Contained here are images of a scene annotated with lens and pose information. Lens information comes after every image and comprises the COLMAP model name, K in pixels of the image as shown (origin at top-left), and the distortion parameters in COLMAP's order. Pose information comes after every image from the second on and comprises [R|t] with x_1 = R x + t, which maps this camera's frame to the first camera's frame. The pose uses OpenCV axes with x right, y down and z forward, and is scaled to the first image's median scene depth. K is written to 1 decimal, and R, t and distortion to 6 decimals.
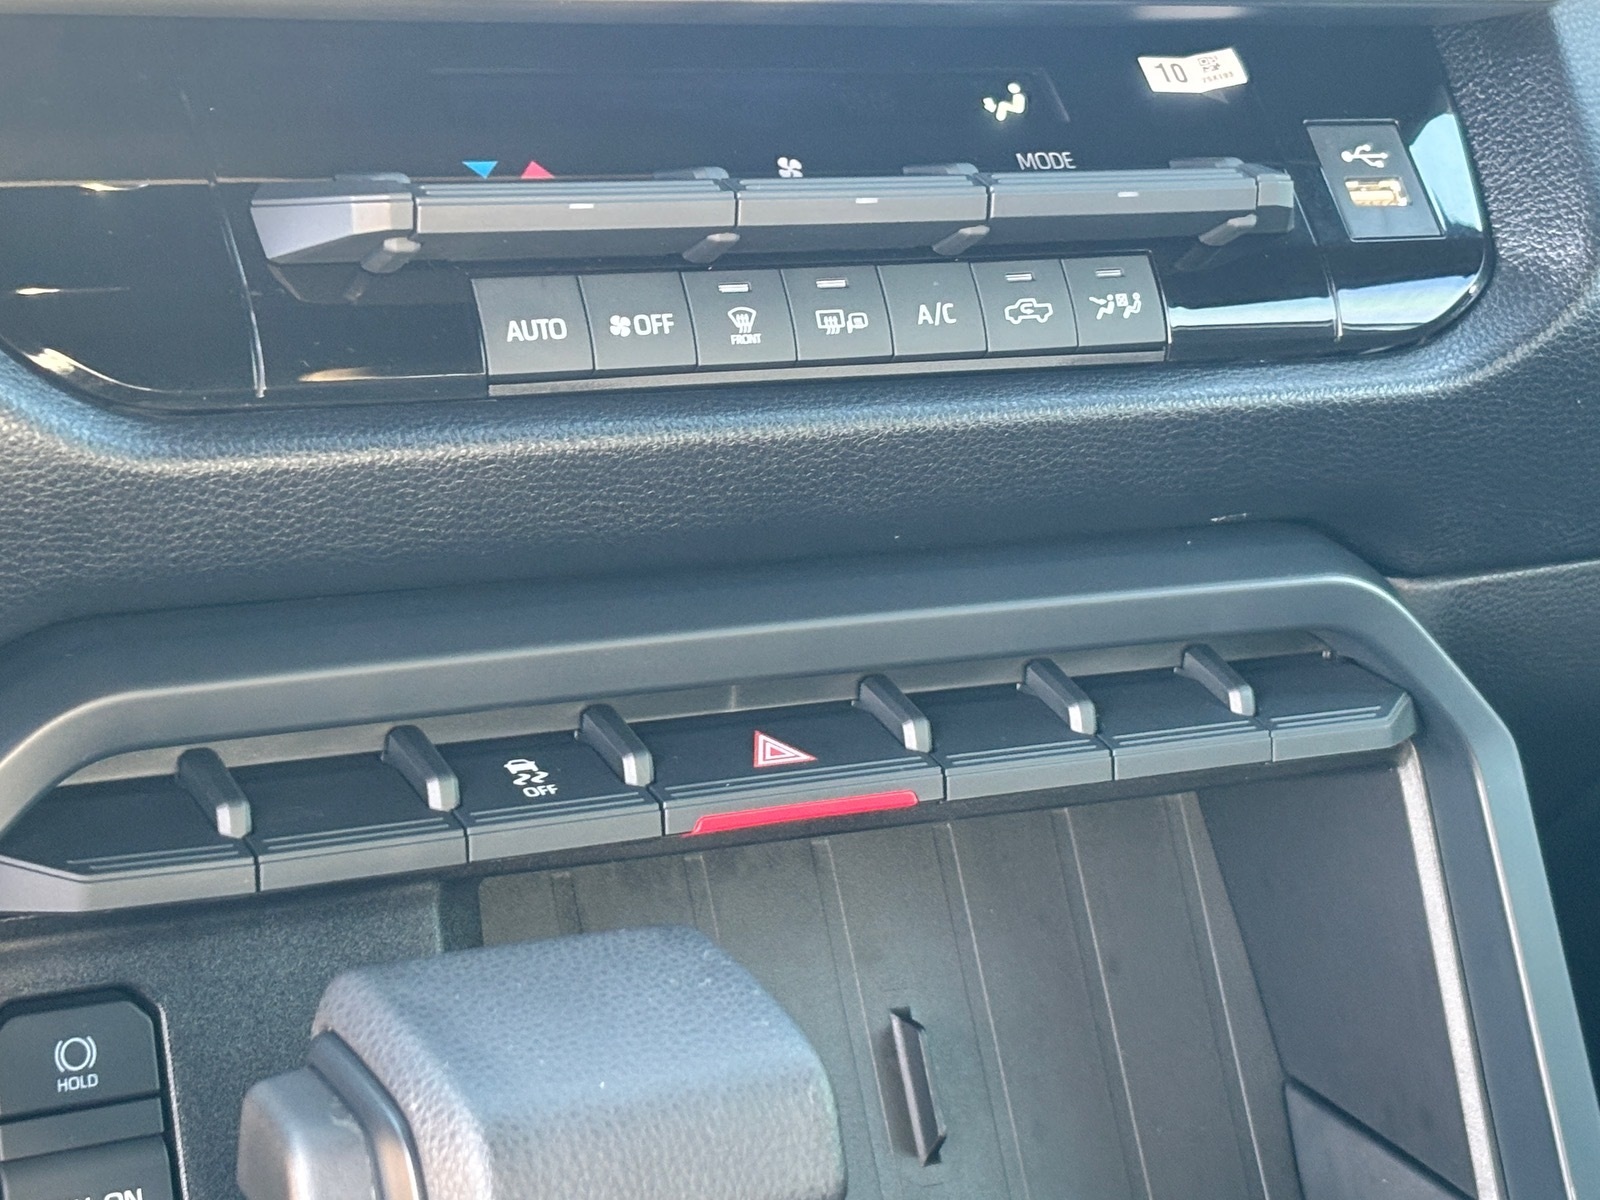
lens RADIAL K [[3785.7, 0, 802.9], [0, 3785.7, 608.3], [0, 0, 1]] dist [0.135647, 0.000000]
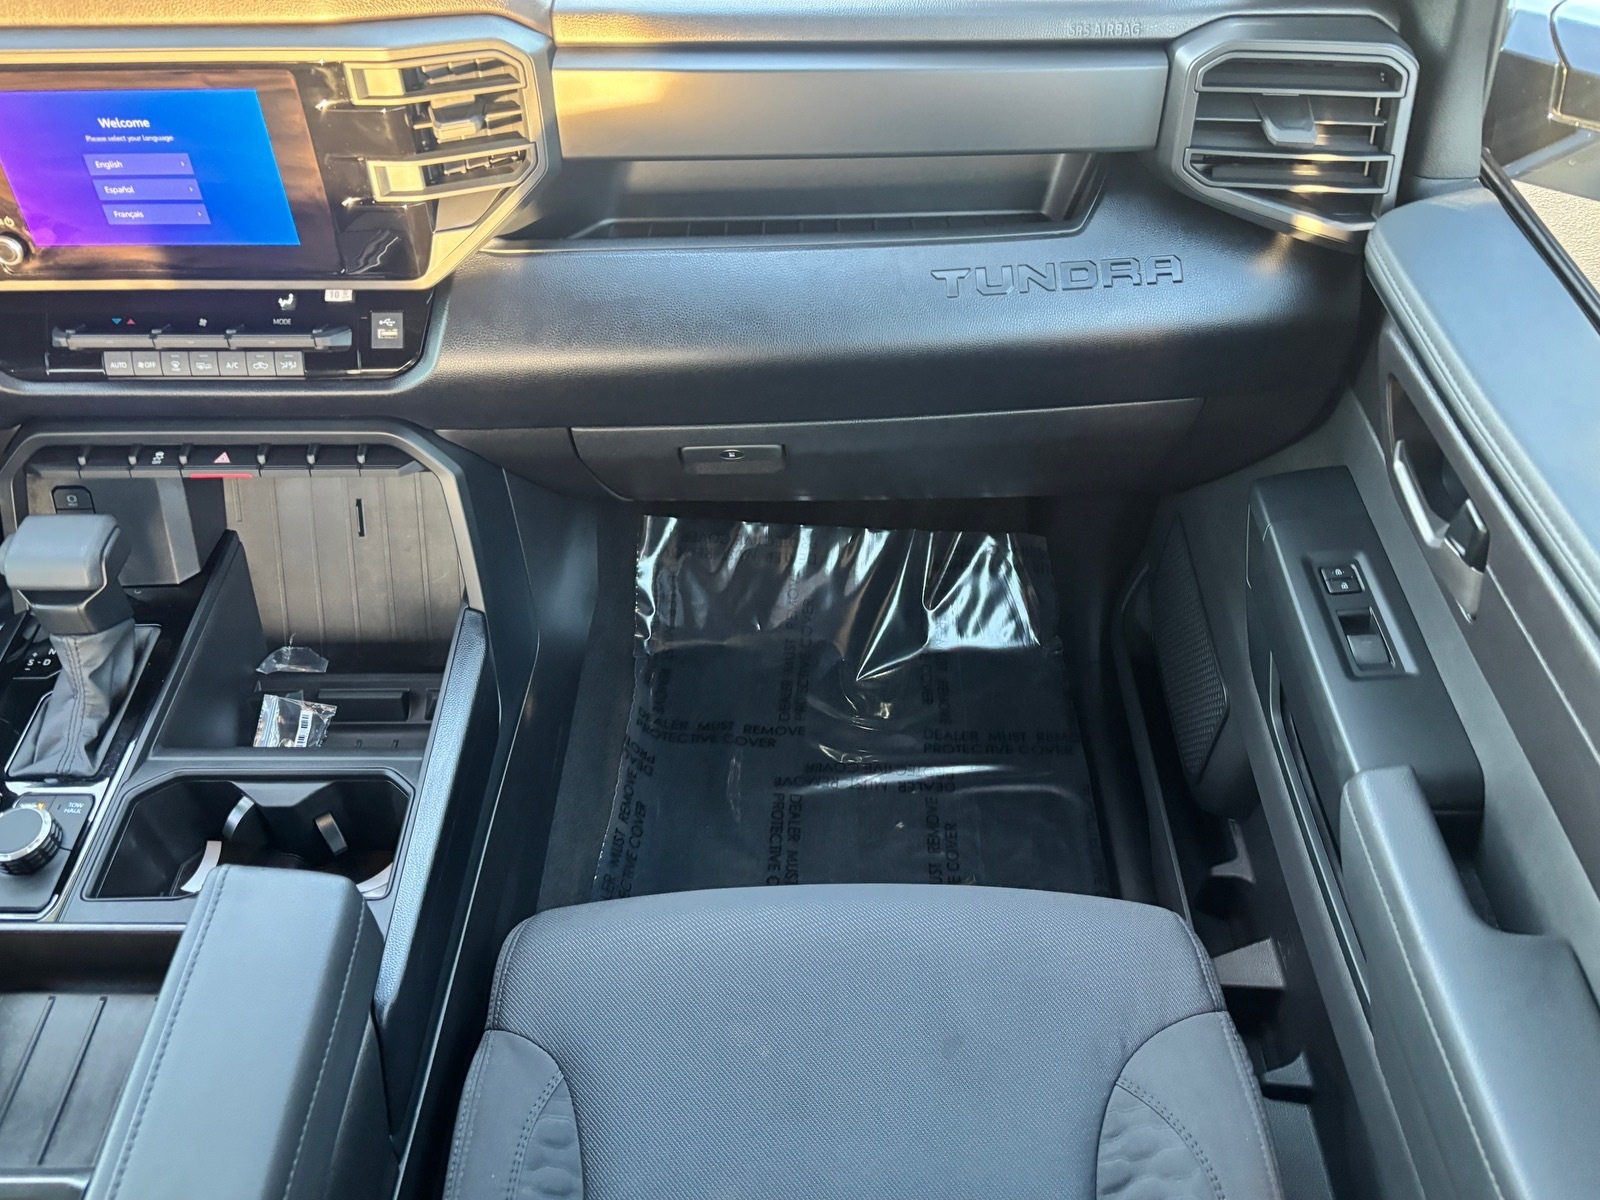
lens RADIAL K [[1261.8, 0, 814.2], [0, 1261.8, 613.6], [0, 0, 1]] dist [0.052014, -0.060125]
pose [[0.843366, 0.297184, -0.447677, 1.249906], [-0.070190, 0.886927, 0.456545, -0.508474], [0.532735, -0.353612, 0.768864, 0.200648]]
